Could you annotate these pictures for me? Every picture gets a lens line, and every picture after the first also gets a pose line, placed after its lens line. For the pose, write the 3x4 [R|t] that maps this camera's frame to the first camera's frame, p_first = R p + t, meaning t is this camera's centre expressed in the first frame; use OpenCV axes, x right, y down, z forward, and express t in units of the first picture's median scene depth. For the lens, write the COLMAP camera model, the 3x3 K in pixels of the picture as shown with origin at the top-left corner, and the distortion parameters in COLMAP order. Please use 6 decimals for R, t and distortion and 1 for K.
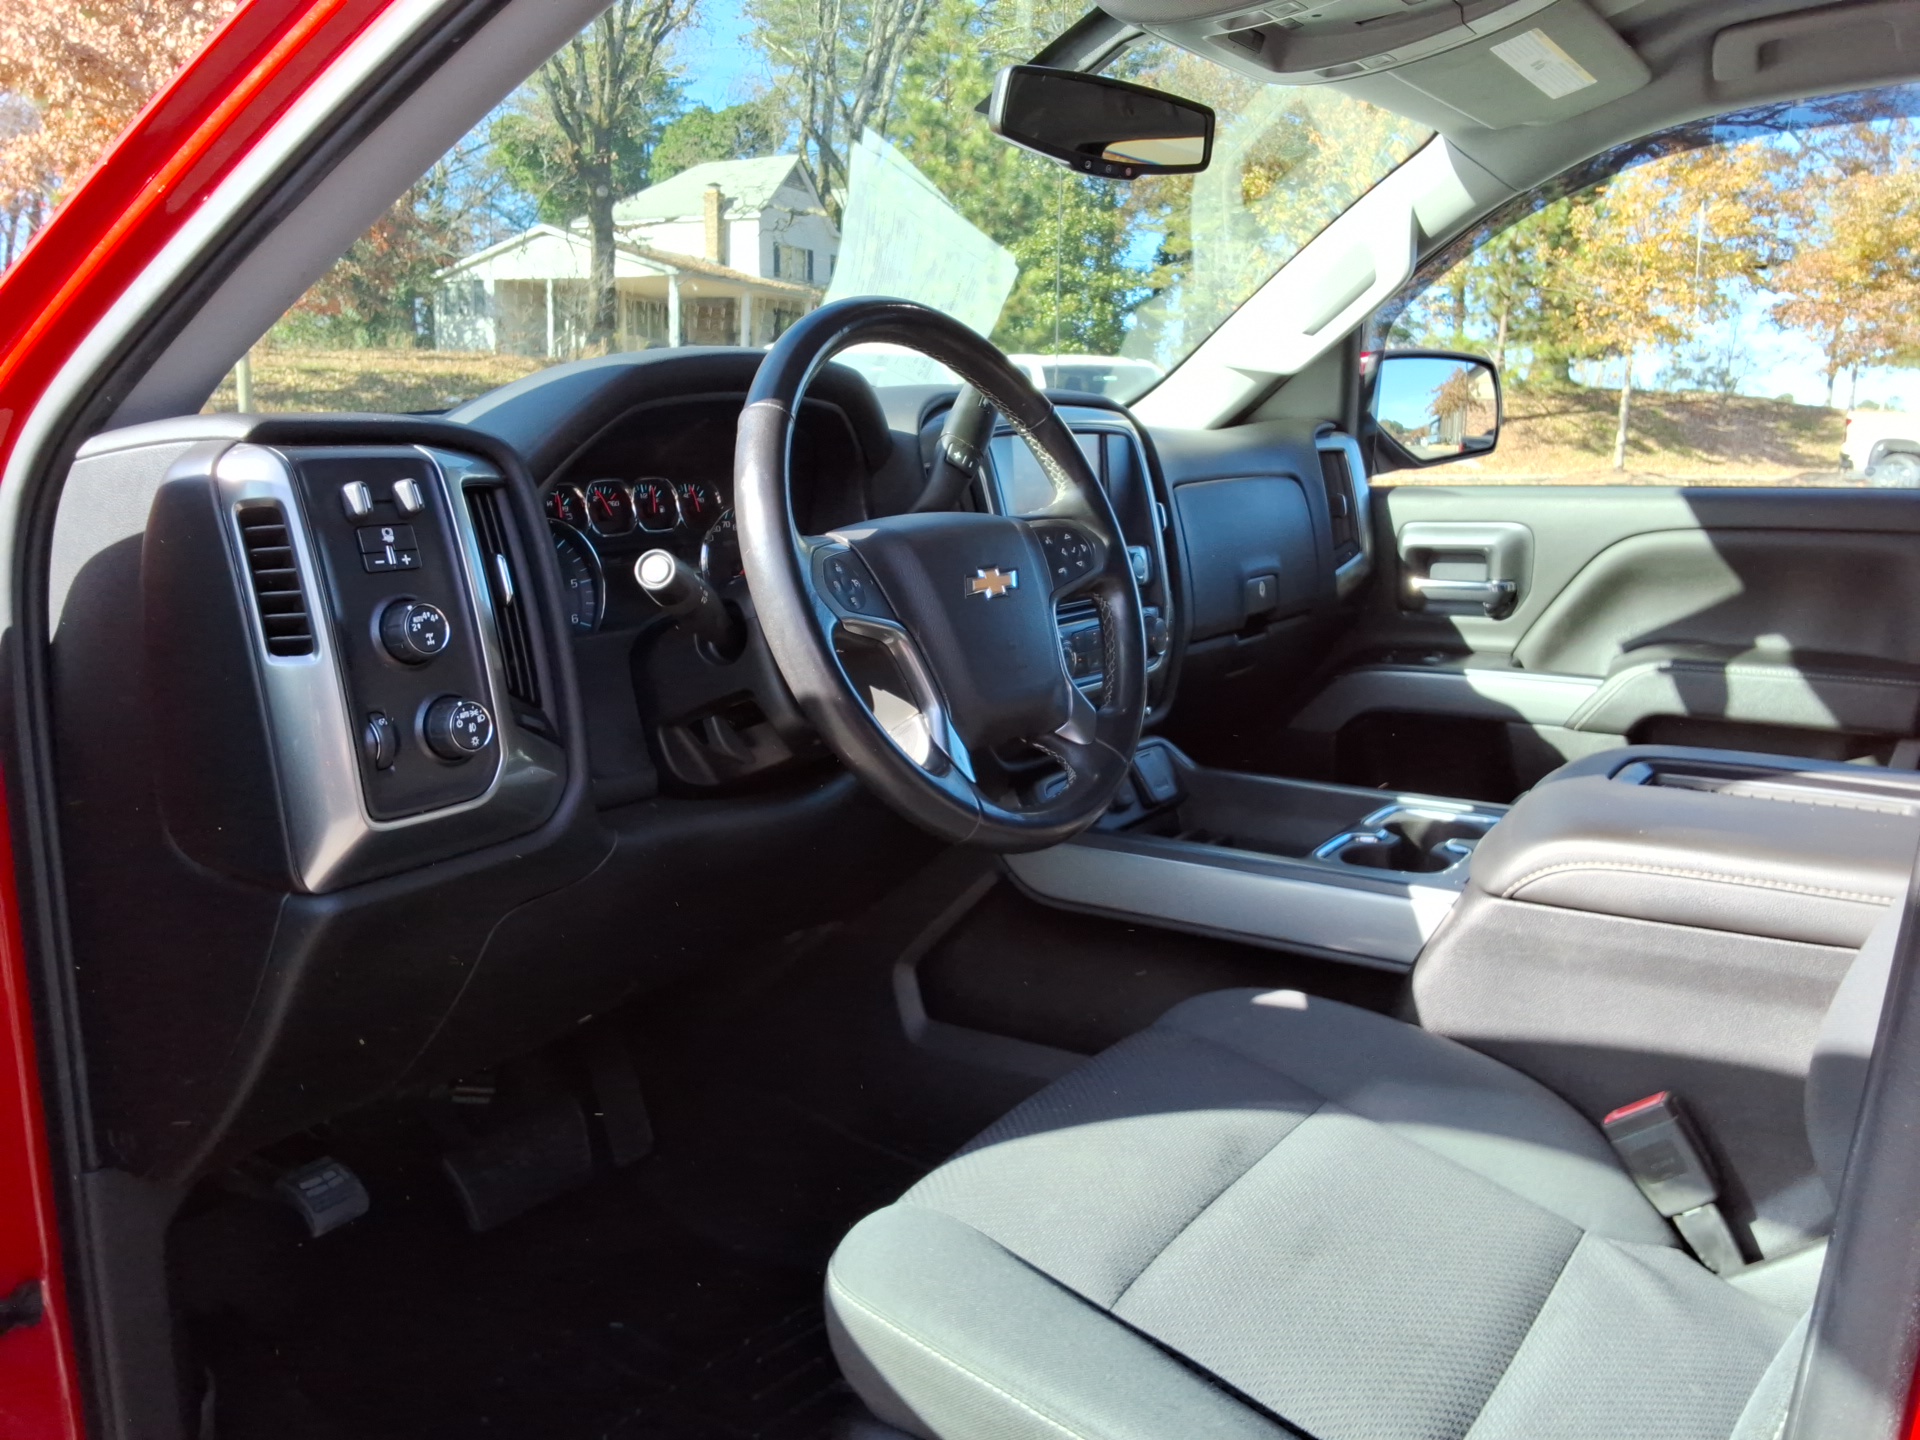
lens RADIAL K [[1561.2, 0, 1005.8], [0, 1561.2, 731.8], [0, 0, 1]] dist [0.070429, -0.082214]
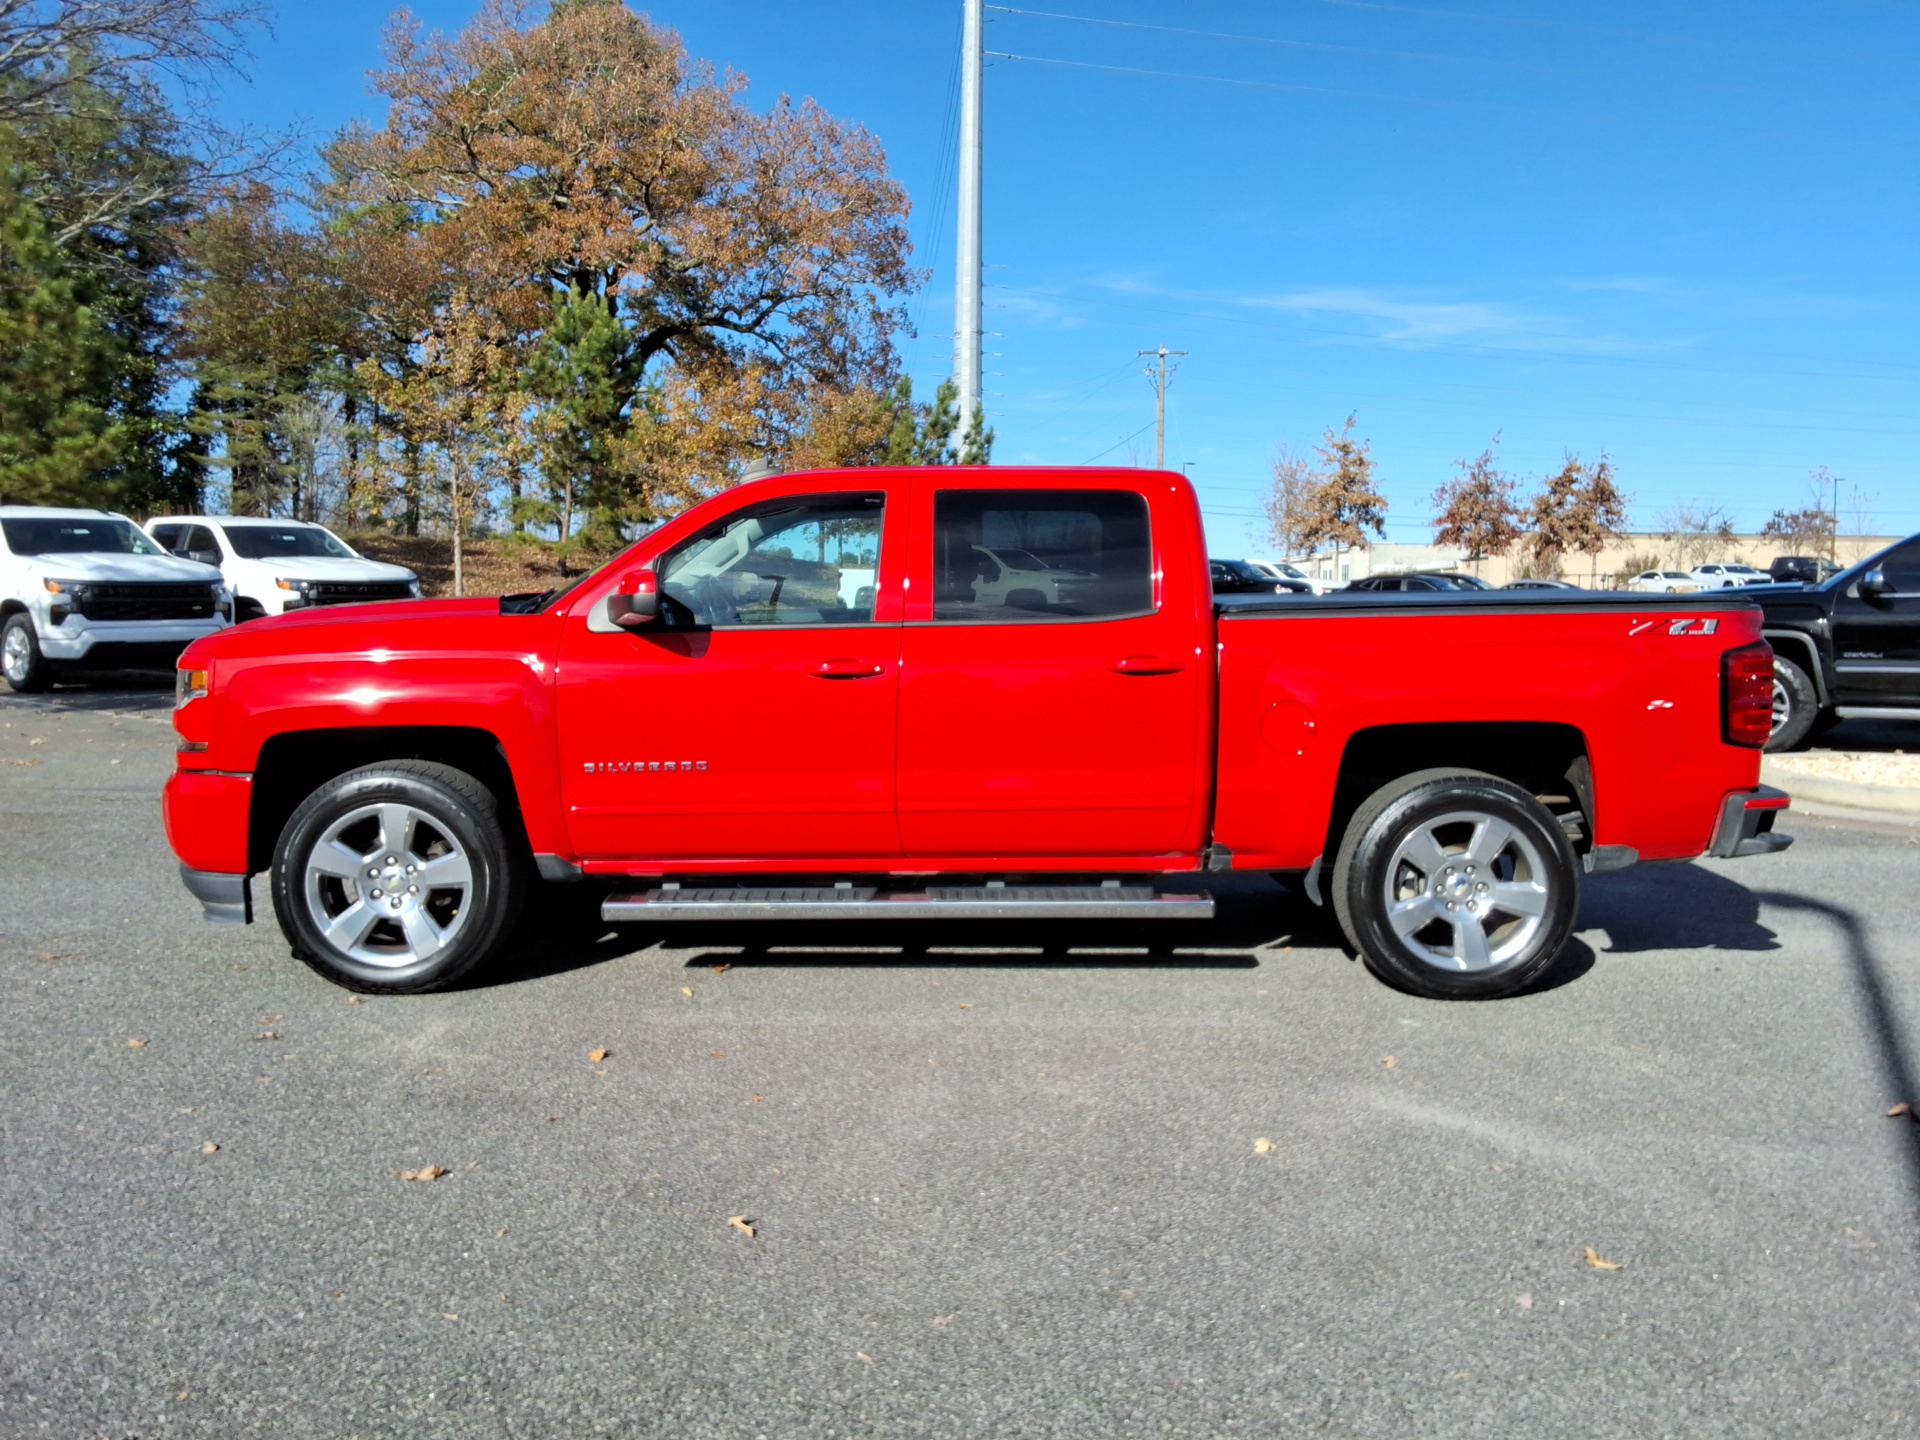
lens RADIAL K [[1543.2, 0, 965.2], [0, 1543.2, 738.2], [0, 0, 1]] dist [0.098778, -0.157589]
pose [[0.846254, -0.058806, 0.529525, -0.052758], [0.103859, 0.993031, -0.055699, 0.016248], [-0.522559, 0.102132, 0.846464, -0.099861]]
